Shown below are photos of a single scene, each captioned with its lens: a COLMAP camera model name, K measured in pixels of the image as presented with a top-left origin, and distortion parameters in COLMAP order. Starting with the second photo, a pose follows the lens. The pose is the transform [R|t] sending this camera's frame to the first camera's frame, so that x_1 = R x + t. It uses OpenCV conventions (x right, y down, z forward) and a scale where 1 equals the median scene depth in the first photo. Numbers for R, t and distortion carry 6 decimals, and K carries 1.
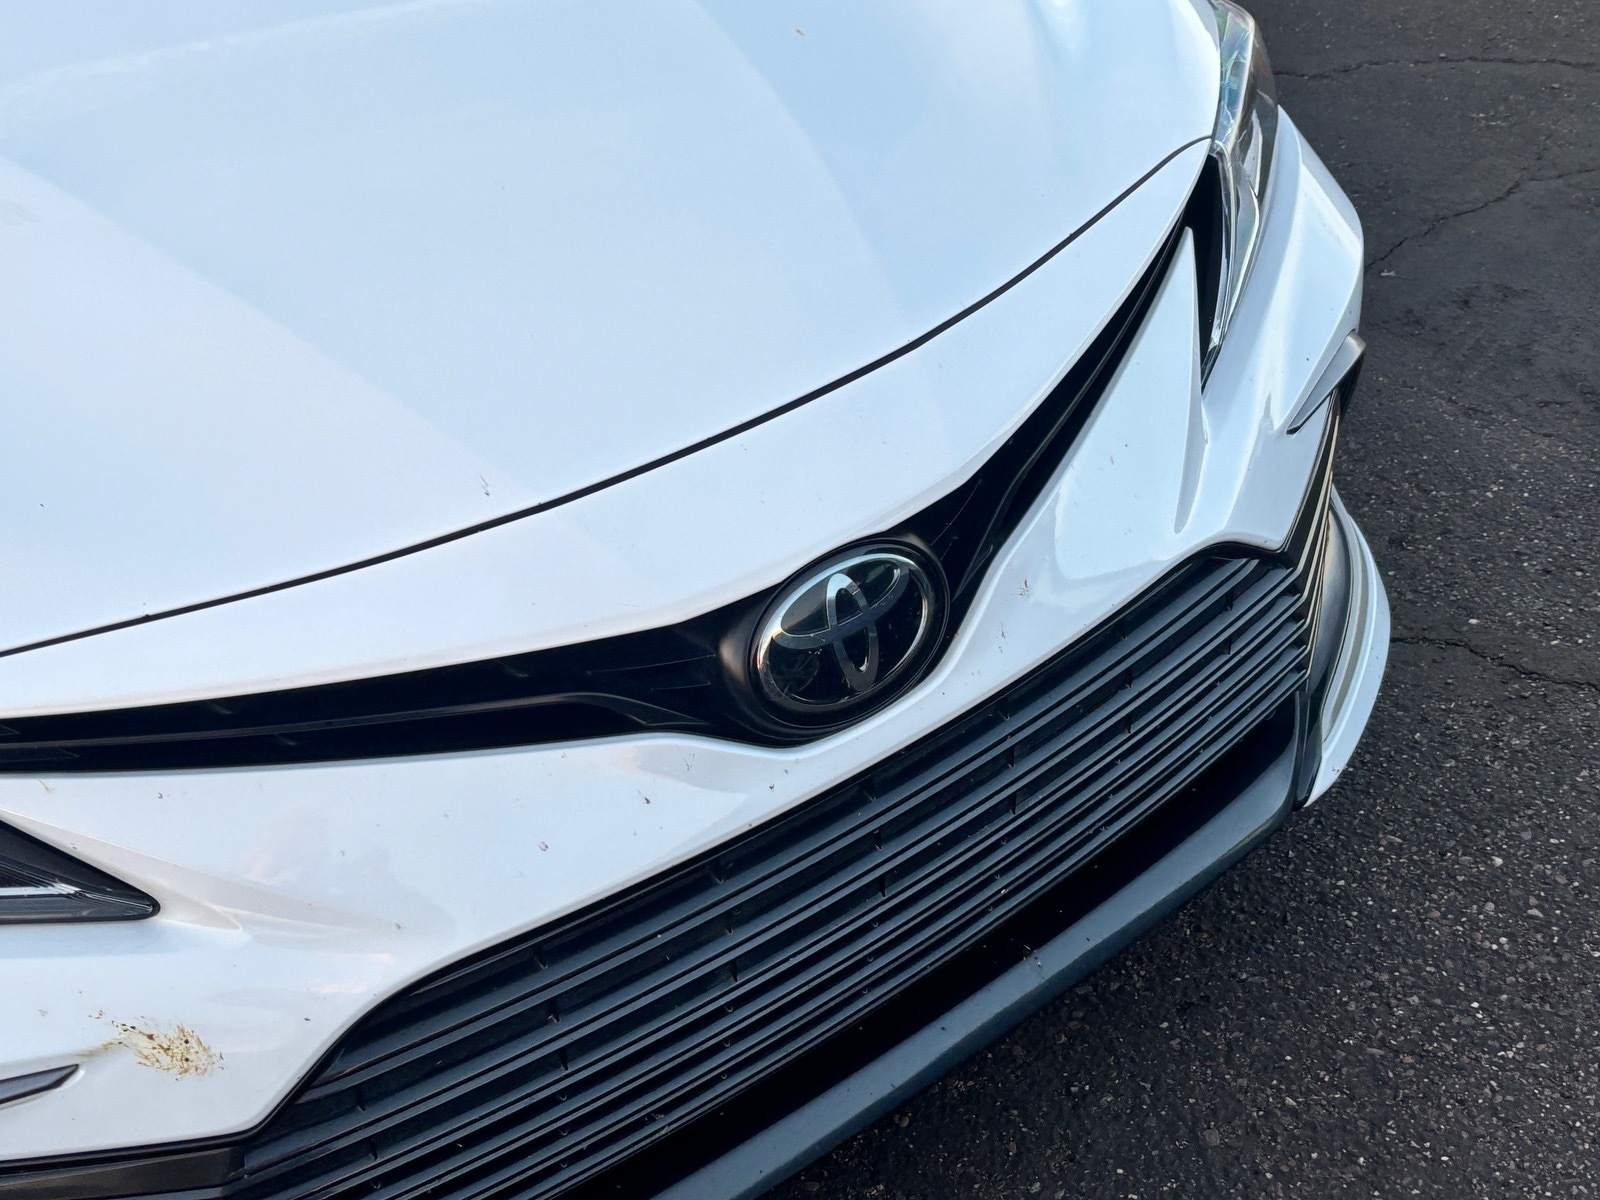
lens RADIAL K [[1794.9, 0, 802.0], [0, 1794.9, 602.3], [0, 0, 1]] dist [0.008277, 0.000000]
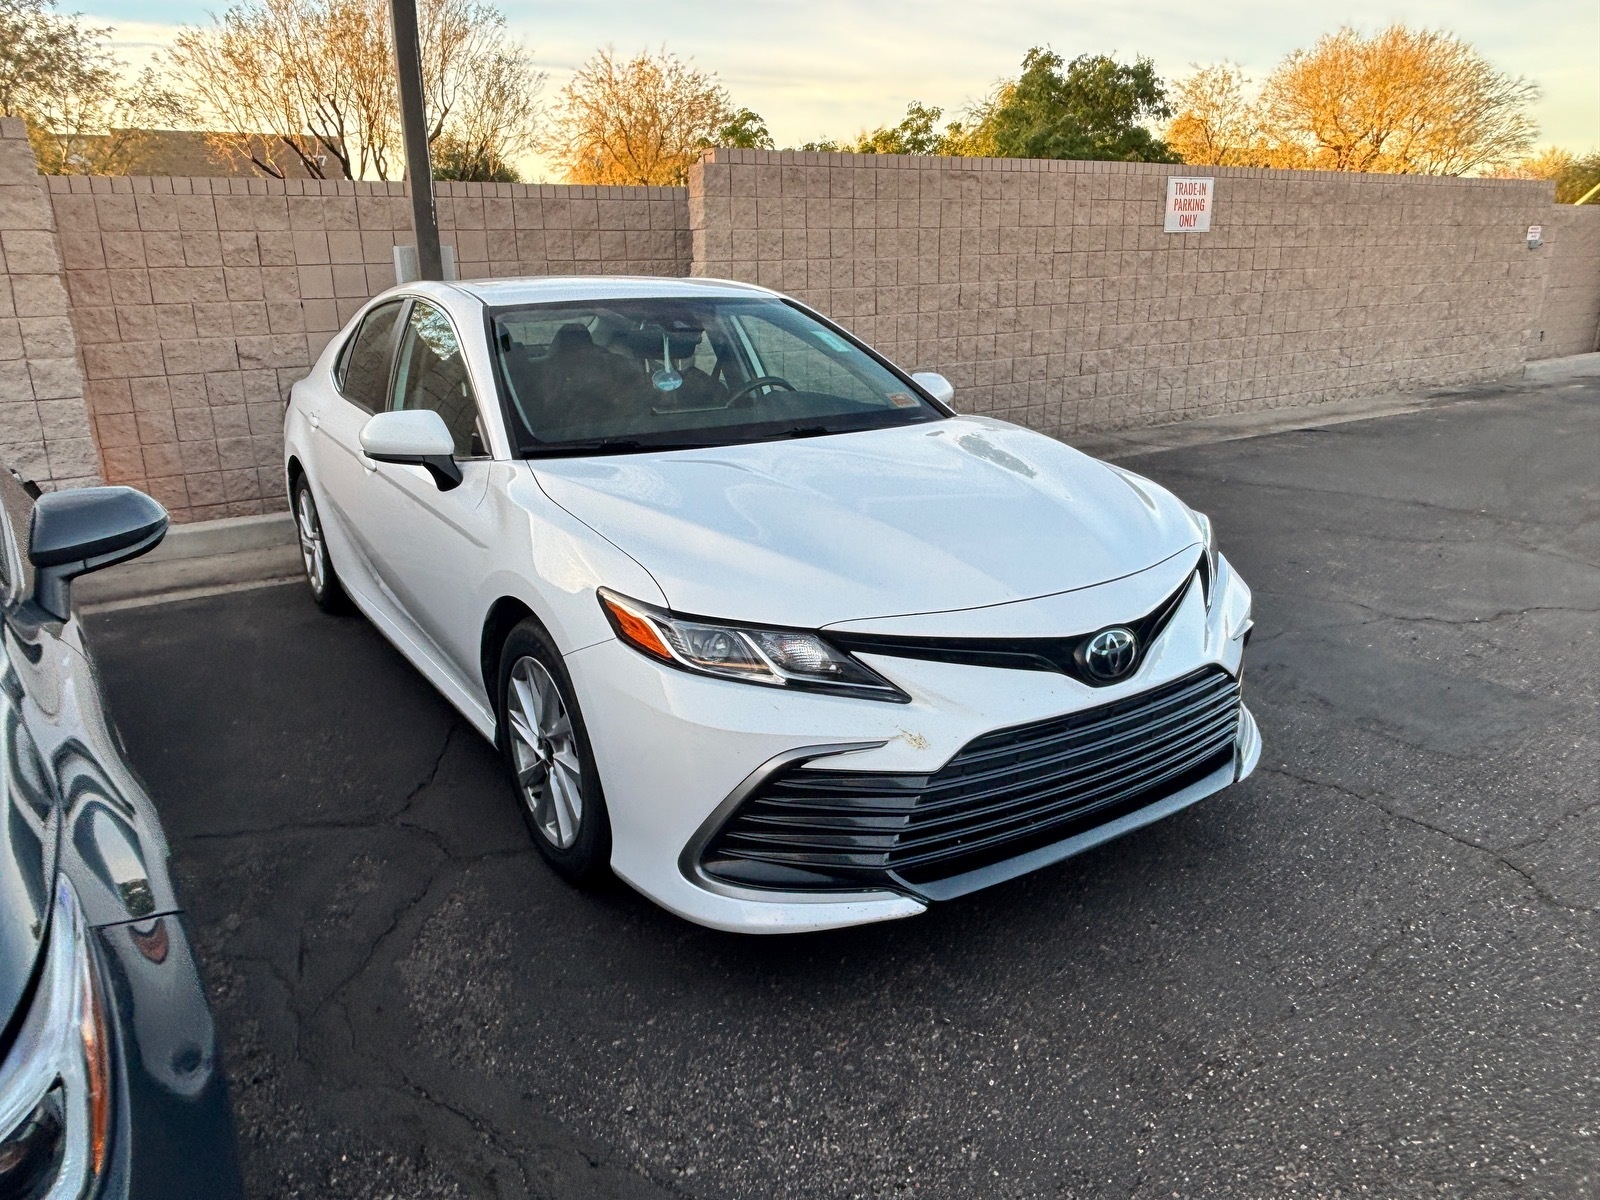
lens RADIAL K [[1062.2, 0, 796.5], [0, 1062.2, 597.6], [0, 0, 1]] dist [-0.001008, -0.000235]
pose [[0.994682, 0.098720, -0.029346, -0.404404], [-0.102913, 0.941744, -0.320198, 0.484570], [-0.003974, 0.321515, 0.946896, -0.671966]]
